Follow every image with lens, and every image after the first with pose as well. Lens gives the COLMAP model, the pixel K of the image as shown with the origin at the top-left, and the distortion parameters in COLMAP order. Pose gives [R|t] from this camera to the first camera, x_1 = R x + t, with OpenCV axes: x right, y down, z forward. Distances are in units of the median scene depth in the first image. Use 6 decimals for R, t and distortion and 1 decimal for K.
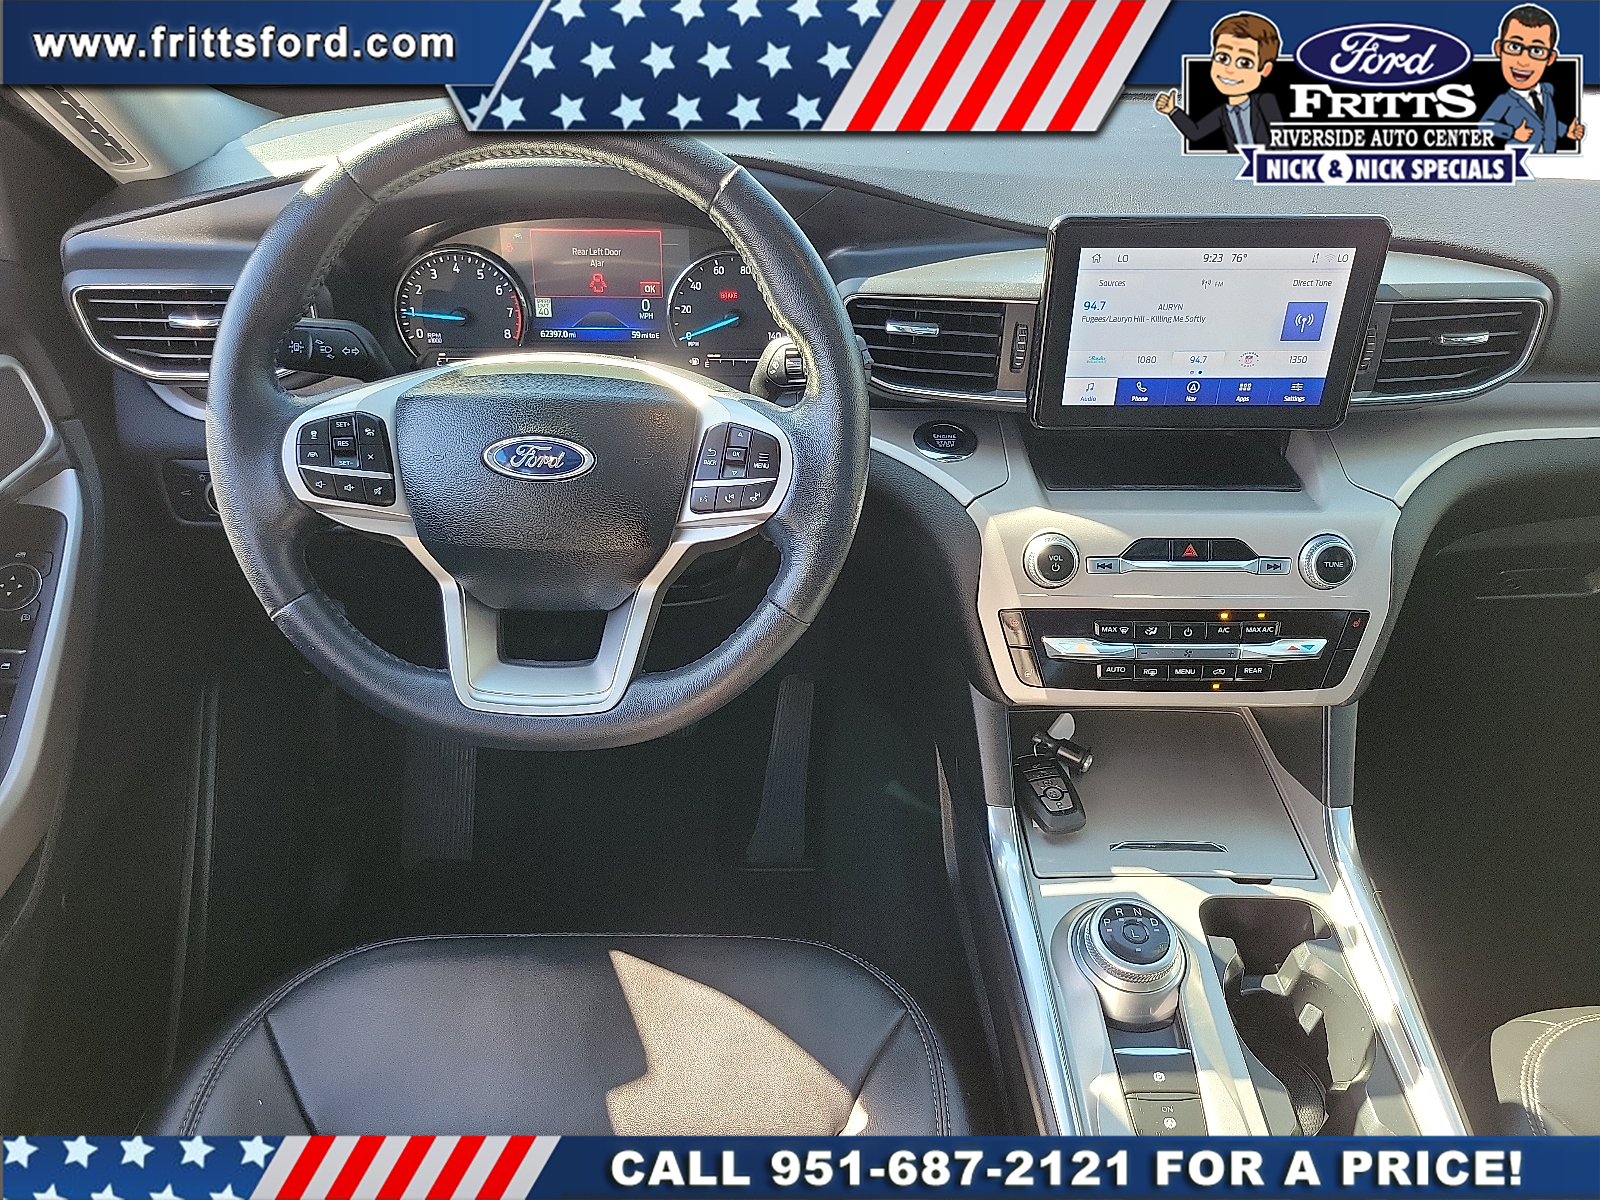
lens RADIAL K [[1249.4, 0, 800.0], [0, 1249.4, 600.0], [0, 0, 1]] dist [0.042431, 0.005837]
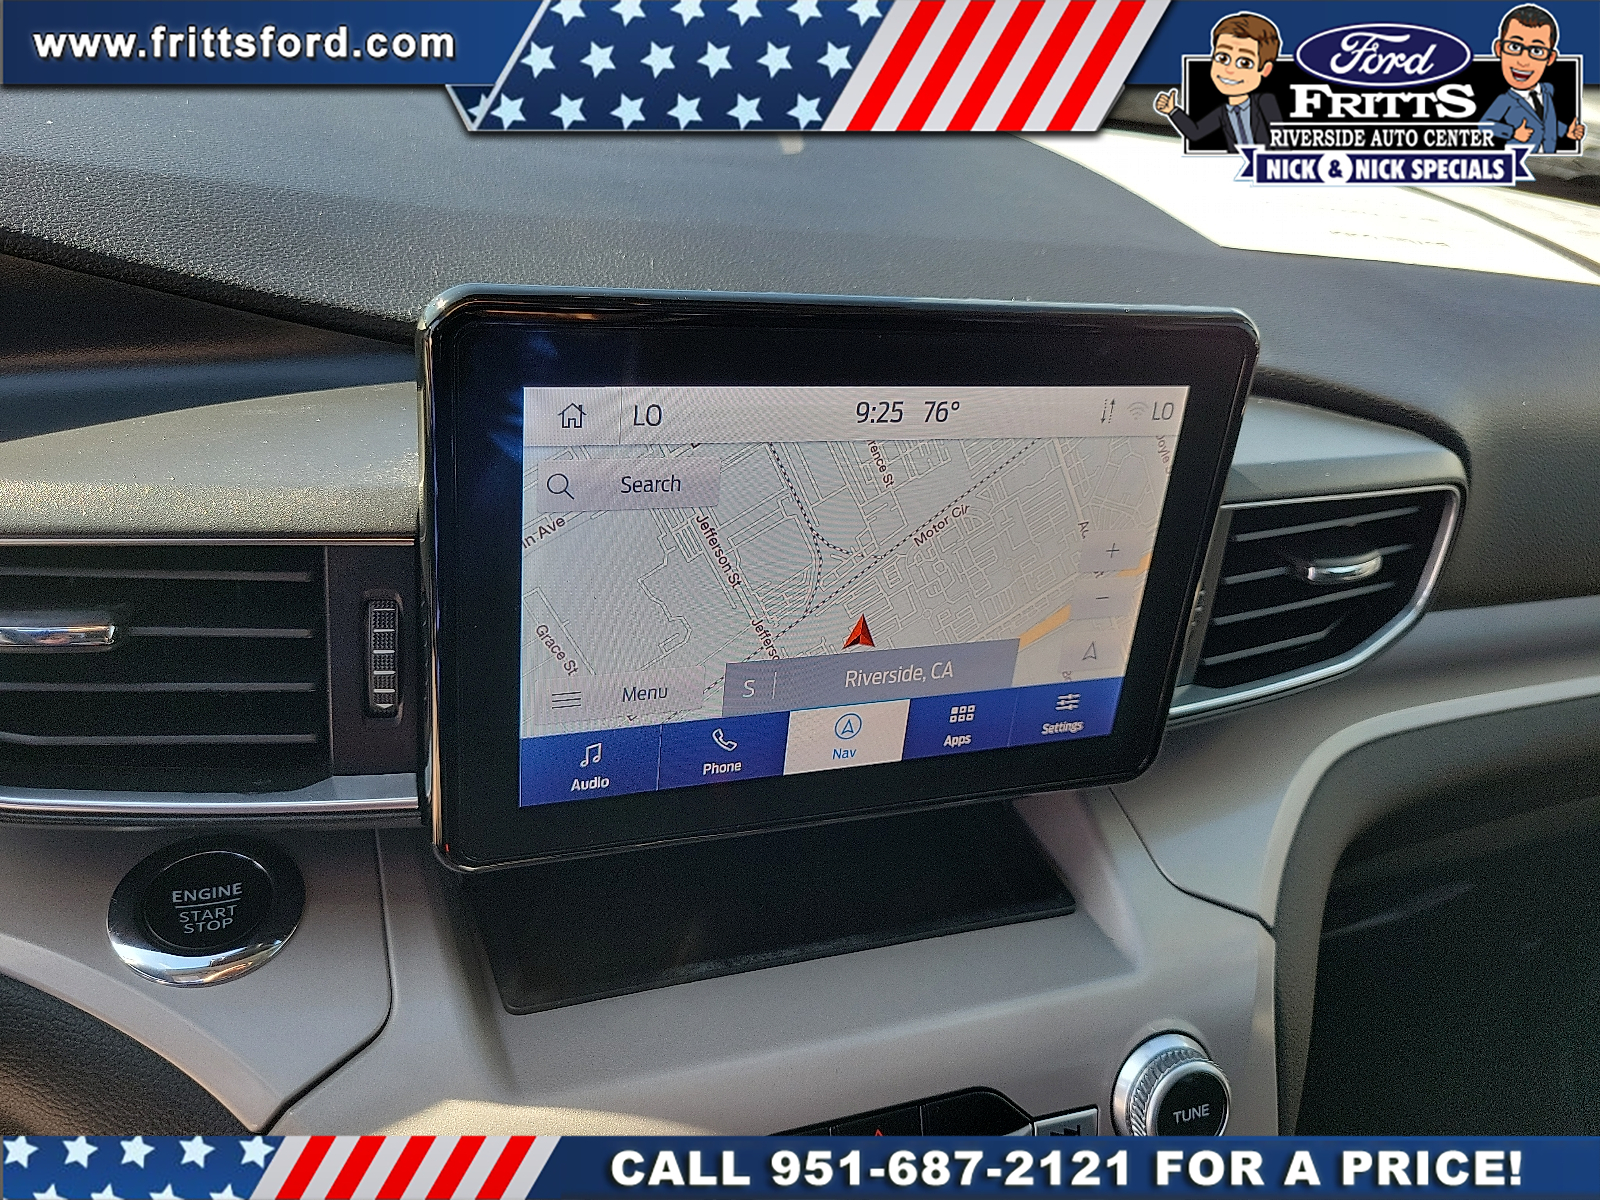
lens RADIAL K [[1249.4, 0, 800.0], [0, 1249.4, 600.0], [0, 0, 1]] dist [0.042431, 0.005837]
pose [[0.929407, -0.063098, 0.363623, 0.157241], [0.091522, 0.993905, -0.061457, -0.185486], [-0.357529, 0.090398, 0.929517, 0.632522]]
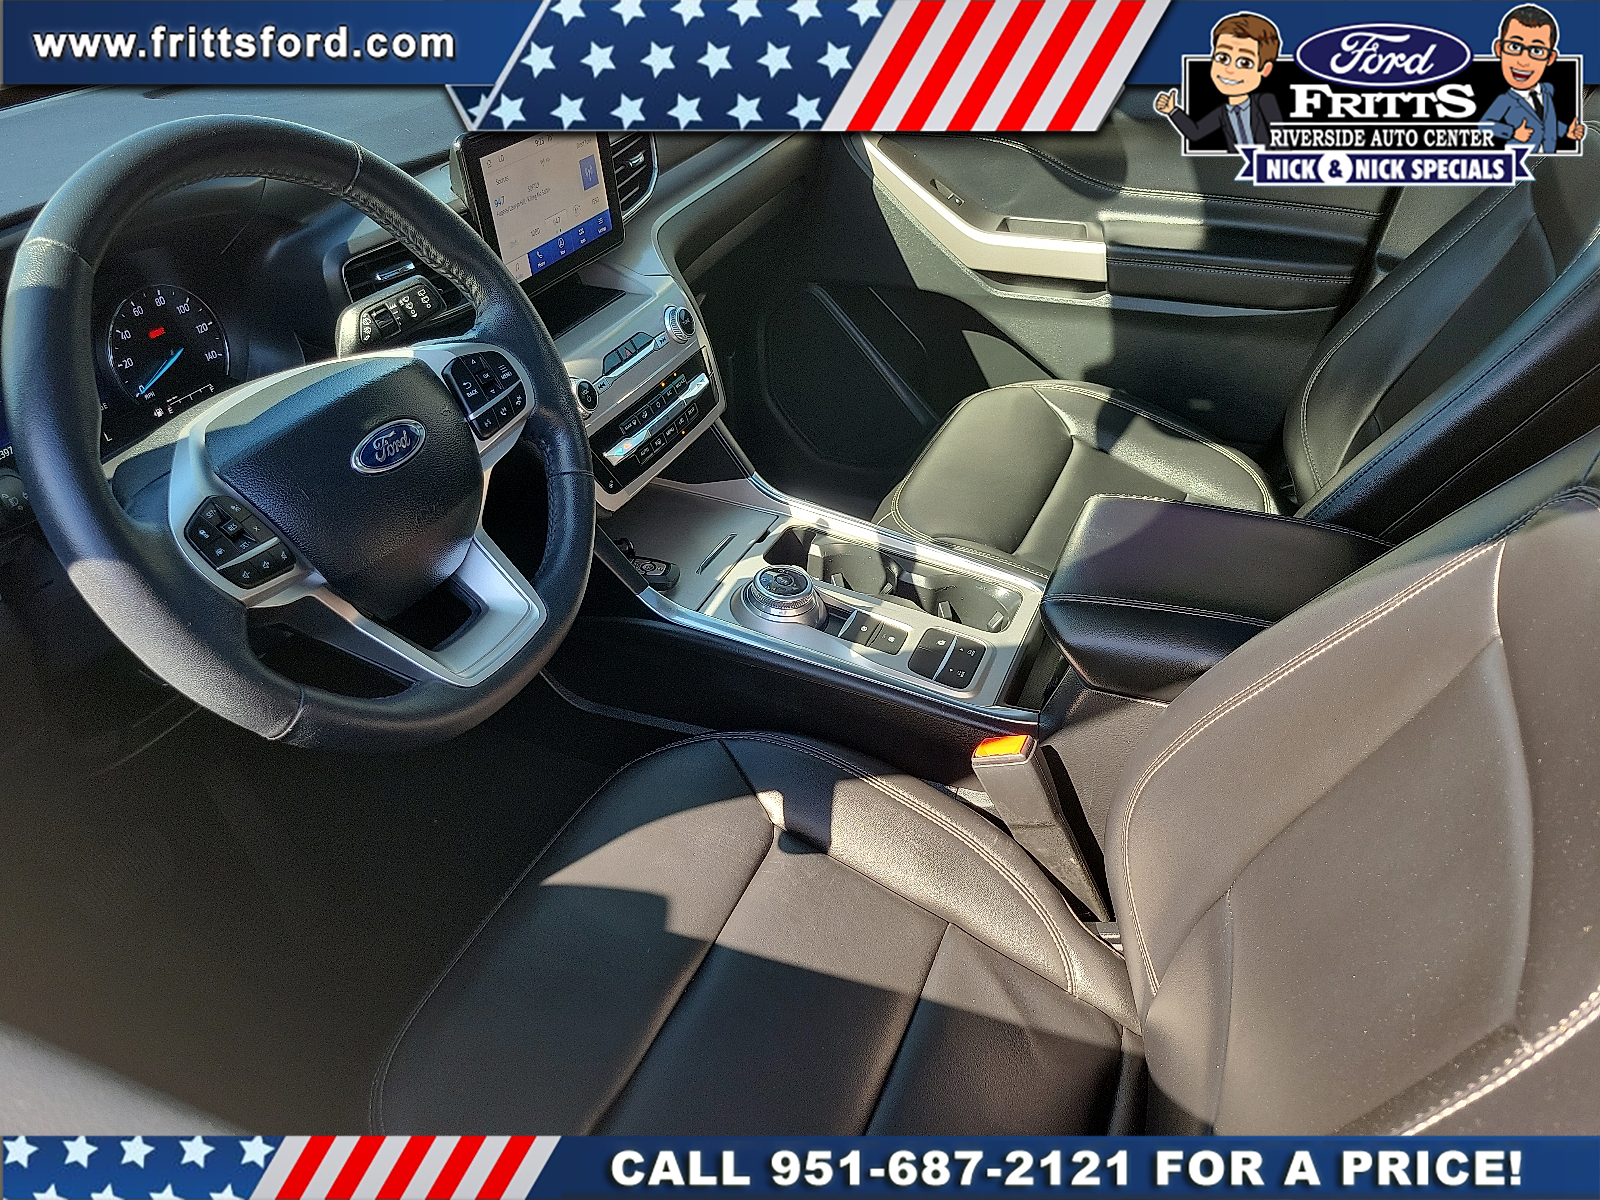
lens RADIAL K [[1249.4, 0, 800.0], [0, 1249.4, 600.0], [0, 0, 1]] dist [0.042431, 0.005837]
pose [[0.398842, -0.519954, 0.755363, -0.793589], [0.521927, 0.805995, 0.279221, -0.105475], [-0.754001, 0.282879, 0.592843, 0.132536]]
